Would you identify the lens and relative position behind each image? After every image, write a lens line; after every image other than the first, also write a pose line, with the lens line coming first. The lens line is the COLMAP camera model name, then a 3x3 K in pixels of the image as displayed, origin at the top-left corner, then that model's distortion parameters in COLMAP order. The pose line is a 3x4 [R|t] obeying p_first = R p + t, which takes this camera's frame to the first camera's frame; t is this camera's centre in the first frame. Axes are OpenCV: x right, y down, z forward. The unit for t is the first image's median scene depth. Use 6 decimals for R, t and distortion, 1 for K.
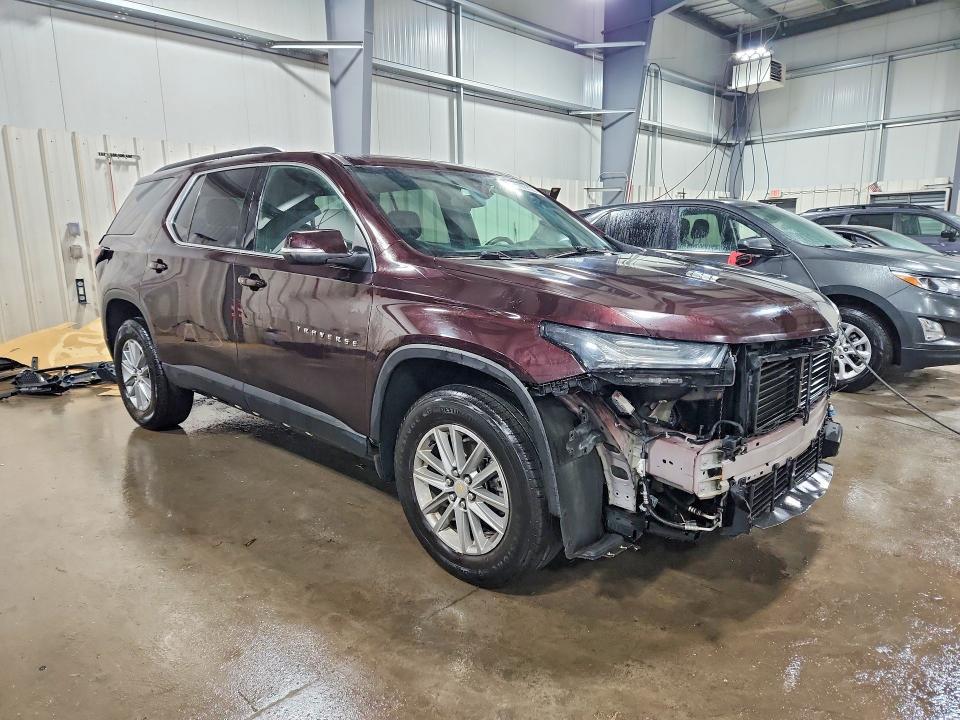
lens RADIAL K [[644.7, 0, 480.0], [0, 644.7, 360.0], [0, 0, 1]] dist [0.005310, 0.002748]
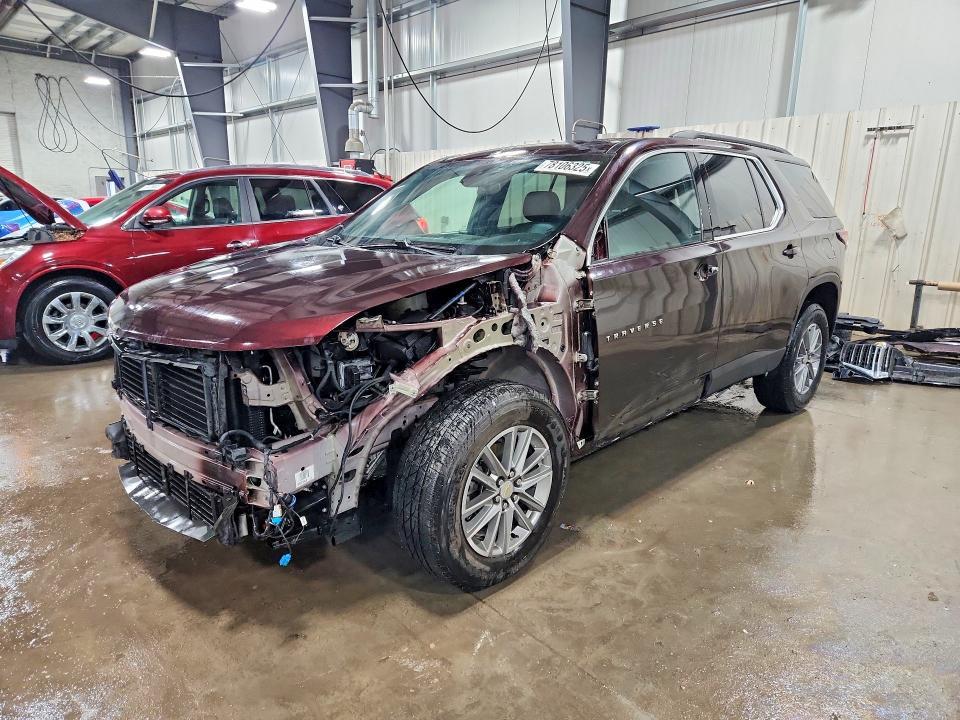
lens RADIAL K [[644.7, 0, 480.0], [0, 644.7, 360.0], [0, 0, 1]] dist [0.005310, 0.002748]
pose [[-0.034247, 0.240981, -0.969925, 0.466830], [-0.207028, 0.947733, 0.242777, -0.106110], [0.977735, 0.209116, 0.017433, 0.488748]]
